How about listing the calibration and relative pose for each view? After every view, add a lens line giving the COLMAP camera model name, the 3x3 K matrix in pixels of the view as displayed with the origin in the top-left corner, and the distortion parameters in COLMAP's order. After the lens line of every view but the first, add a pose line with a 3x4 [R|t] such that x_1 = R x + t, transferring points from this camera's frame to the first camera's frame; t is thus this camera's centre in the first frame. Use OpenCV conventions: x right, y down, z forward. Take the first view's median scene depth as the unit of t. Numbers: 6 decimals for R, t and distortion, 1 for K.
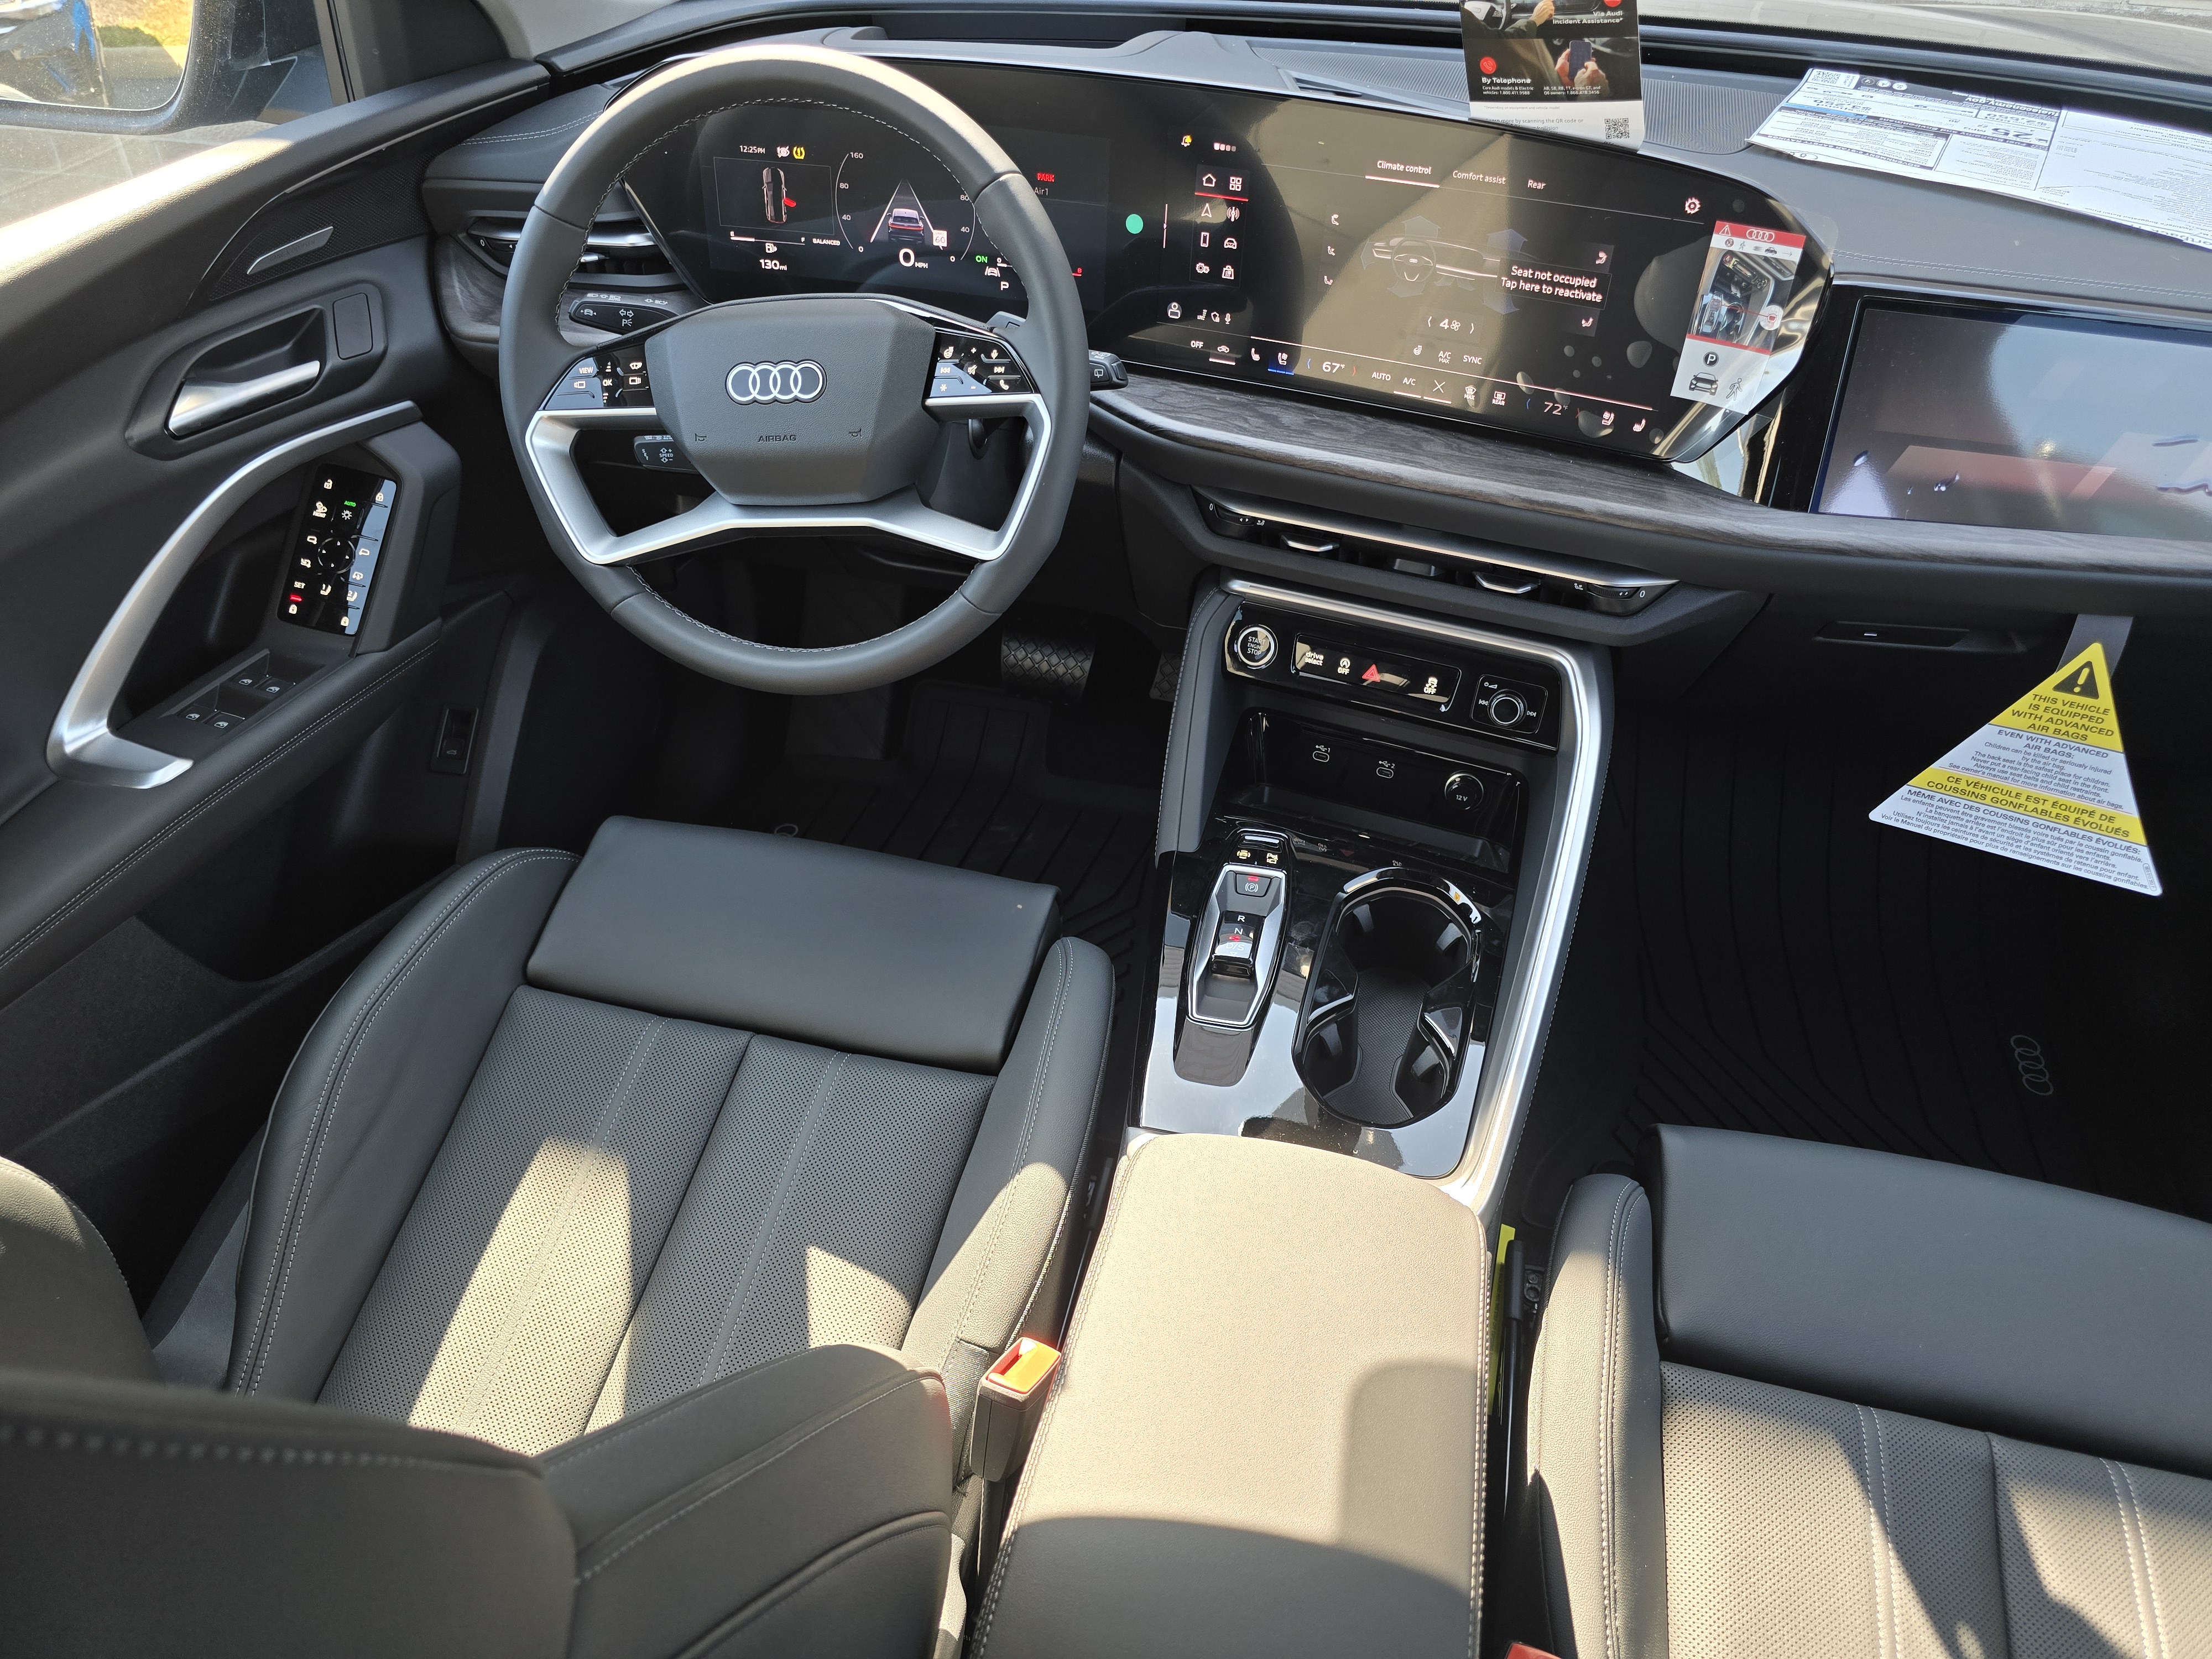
lens RADIAL K [[1533.7, 0, 1111.7], [0, 1533.7, 814.3], [0, 0, 1]] dist [0.052910, -0.051797]
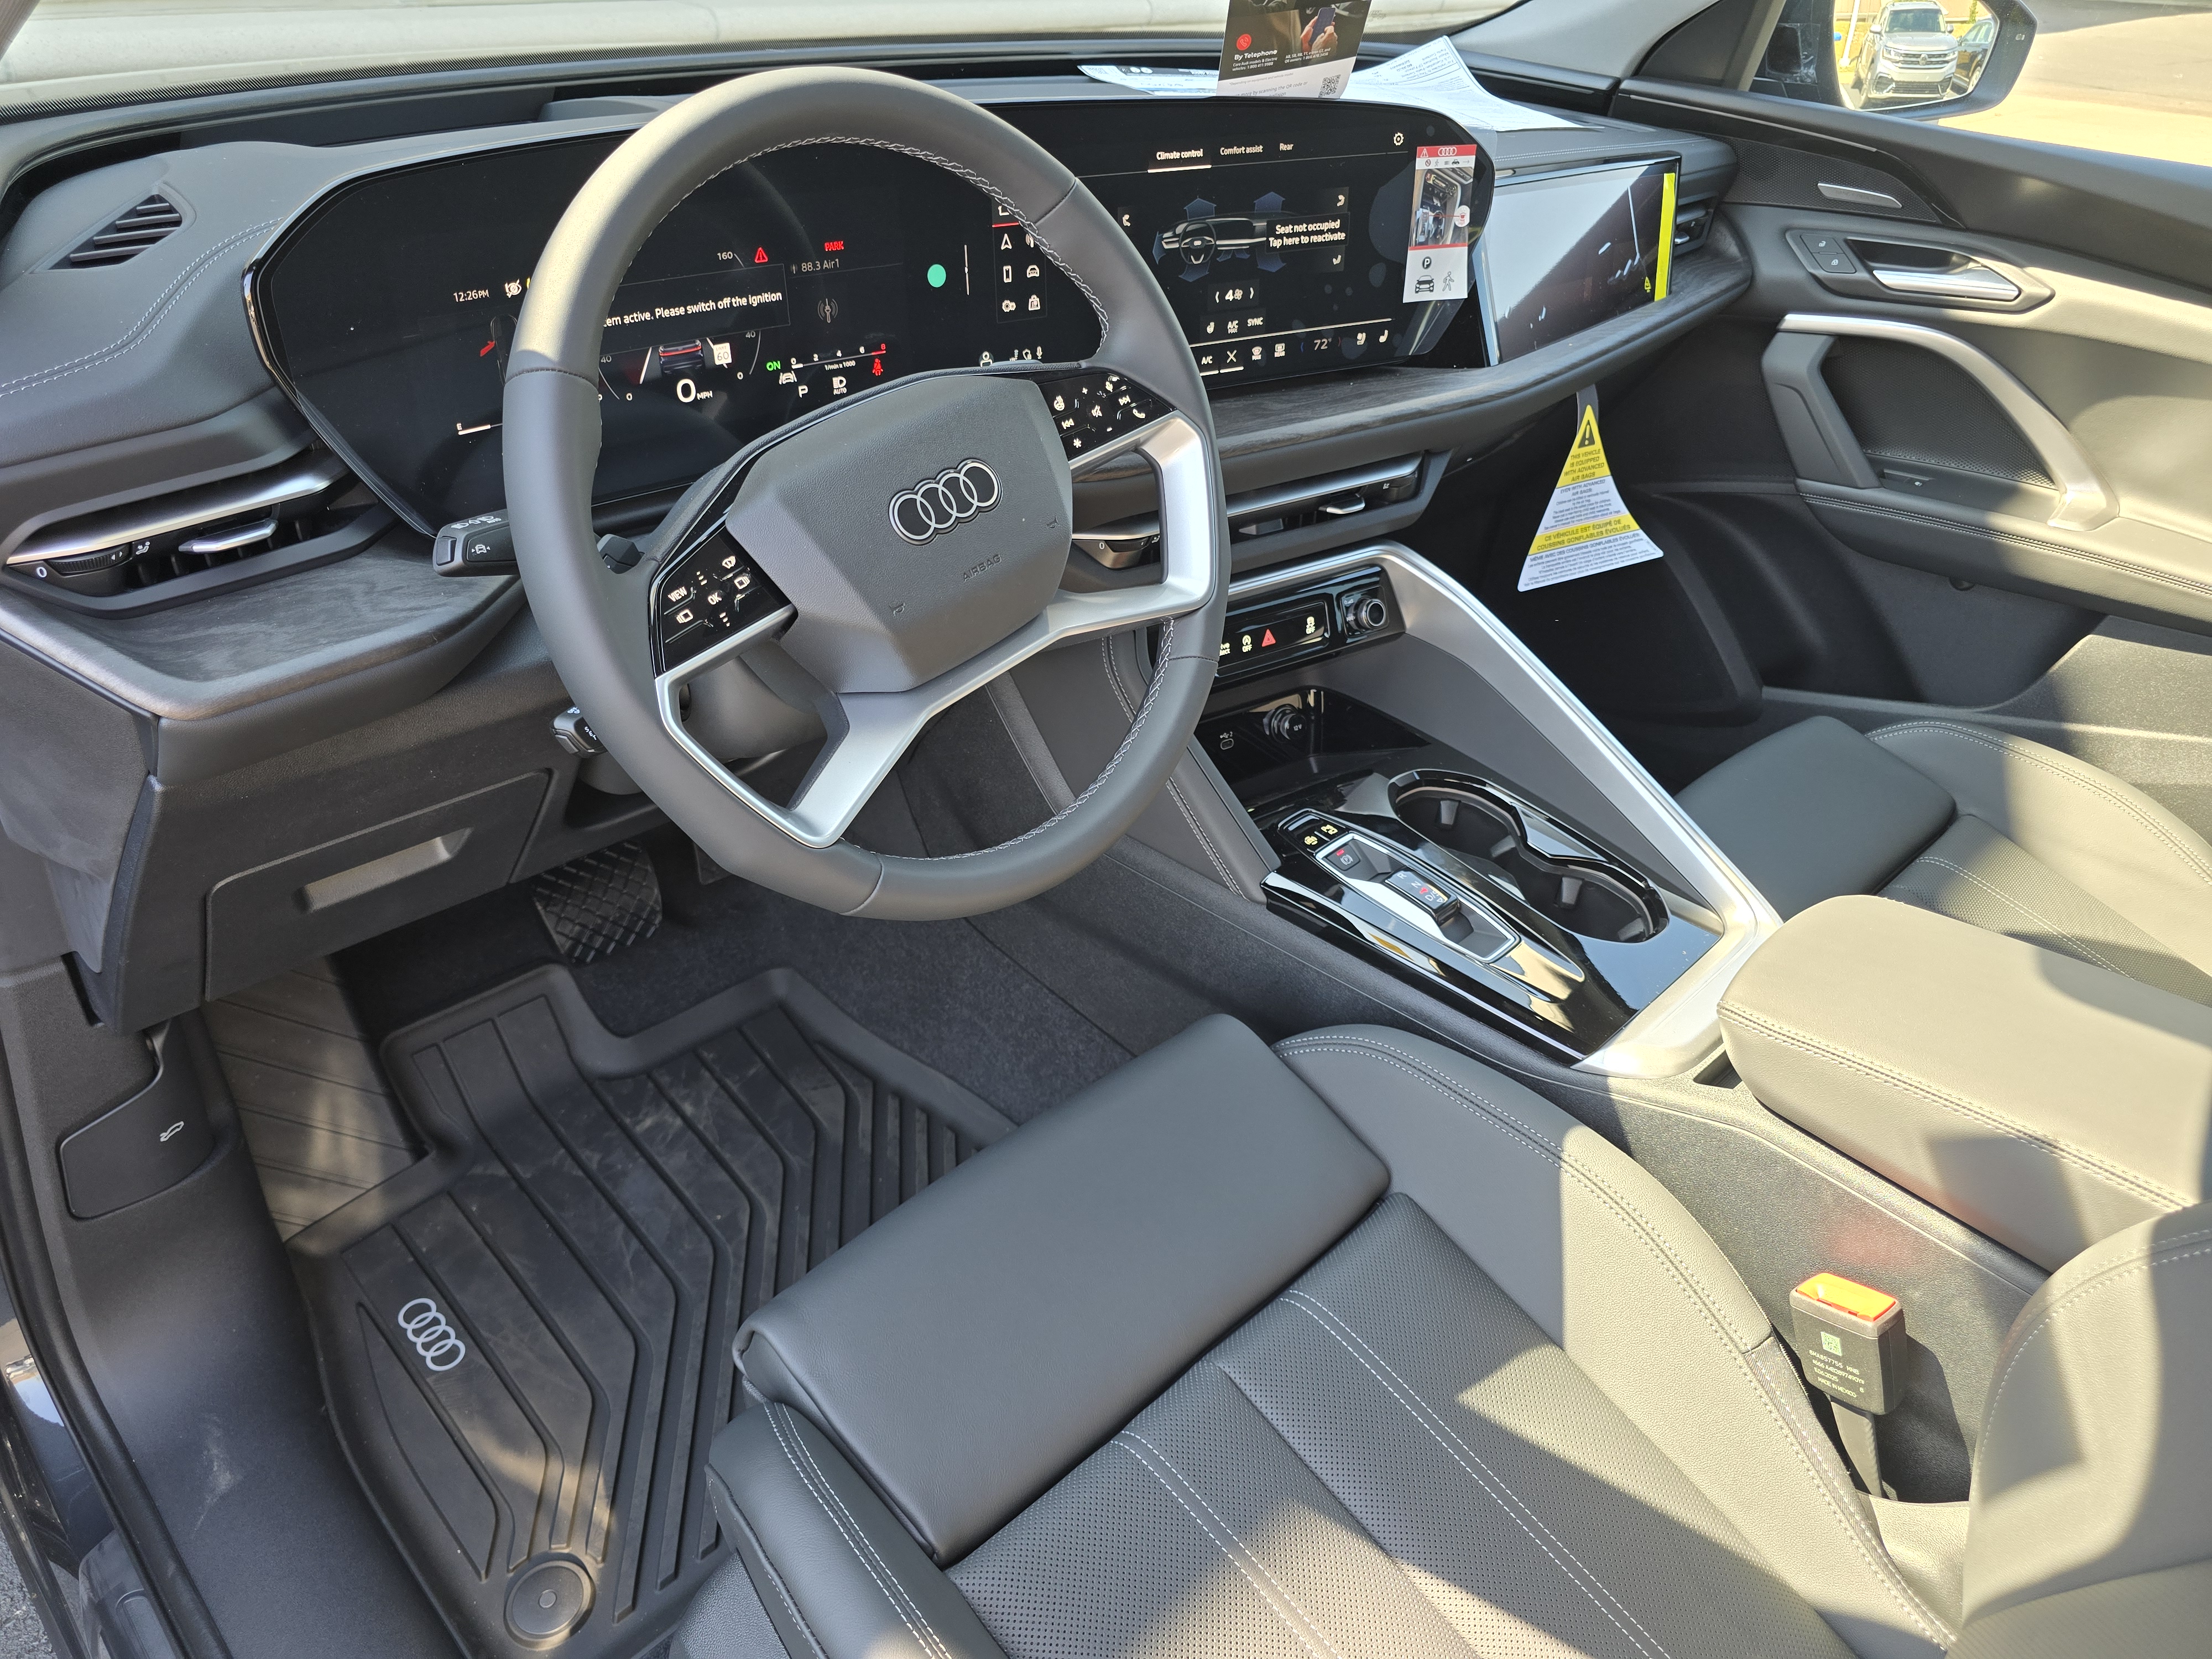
lens RADIAL K [[1533.7, 0, 1111.7], [0, 1533.7, 814.3], [0, 0, 1]] dist [0.052910, -0.051797]
pose [[0.521383, -0.444606, 0.728344, -0.753221], [0.489777, 0.854867, 0.171234, -0.239996], [-0.698769, 0.267448, 0.663471, 0.466955]]
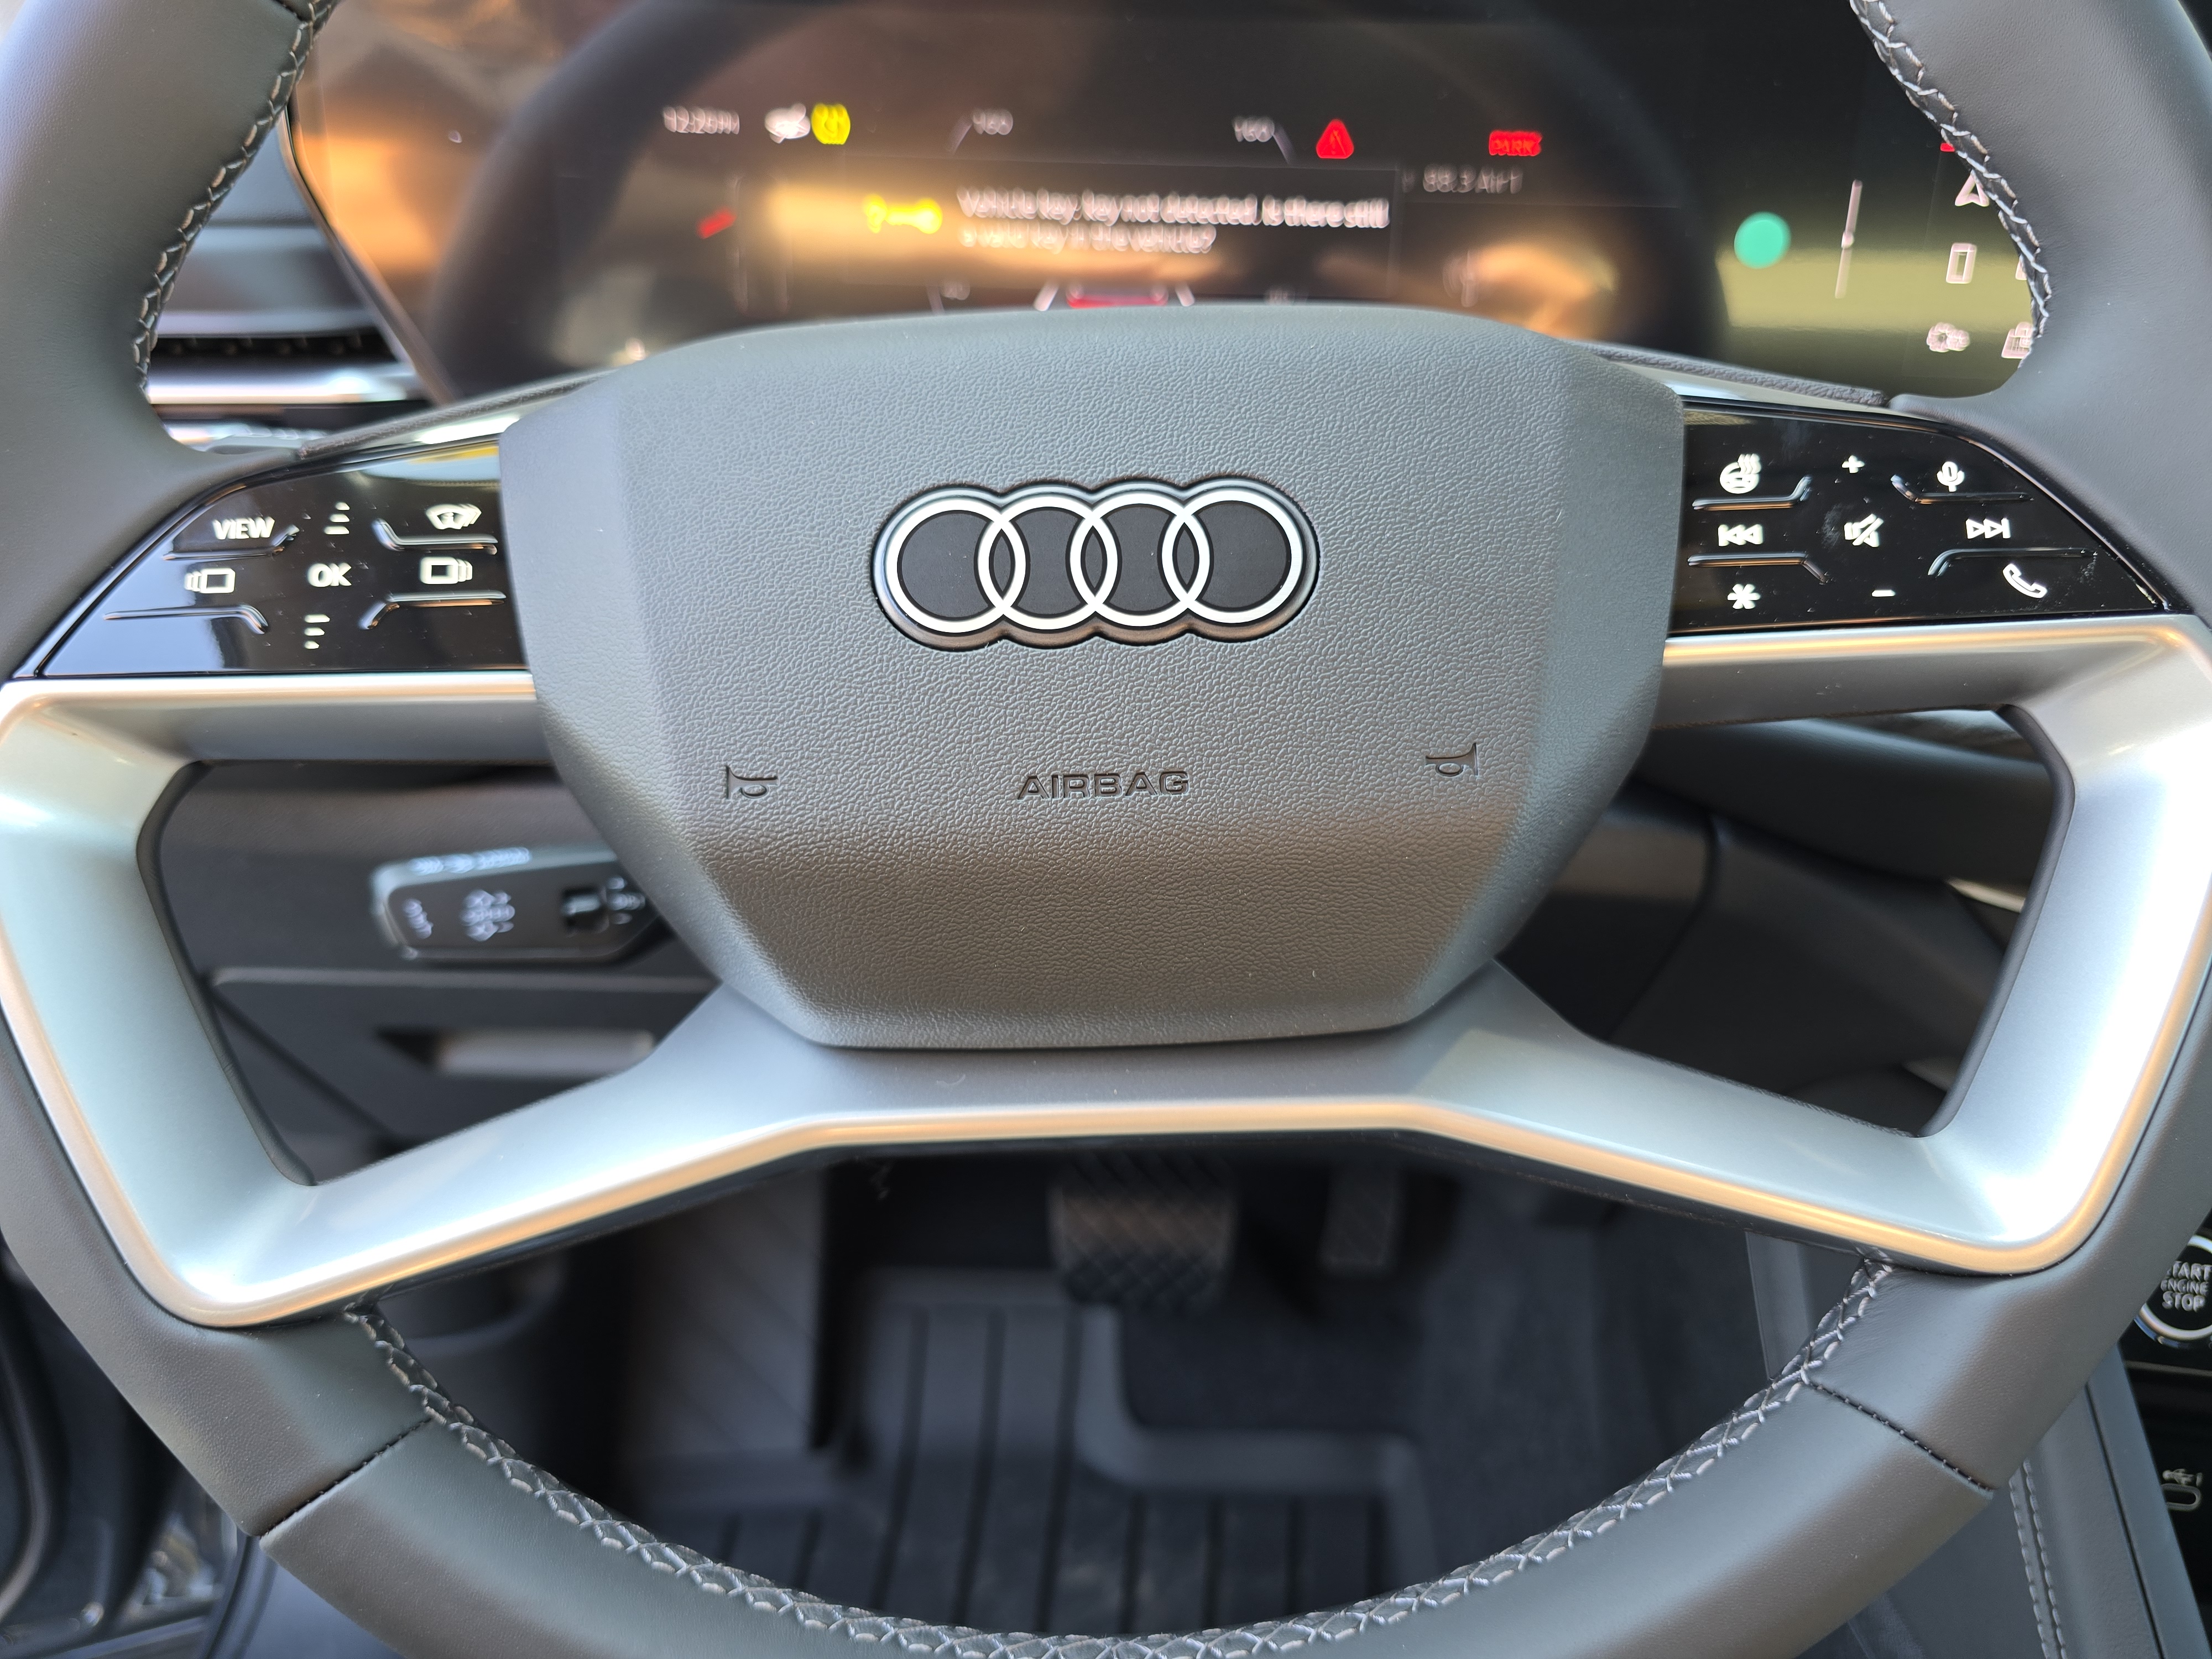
lens RADIAL K [[1532.1, 0, 1106.0], [0, 1532.1, 829.5], [0, 0, 1]] dist [0.042077, -0.042977]
pose [[0.980308, 0.000858, 0.197473, -0.252088], [0.047913, 0.969077, -0.242061, -0.173619], [-0.191575, 0.246755, 0.949953, 0.748817]]
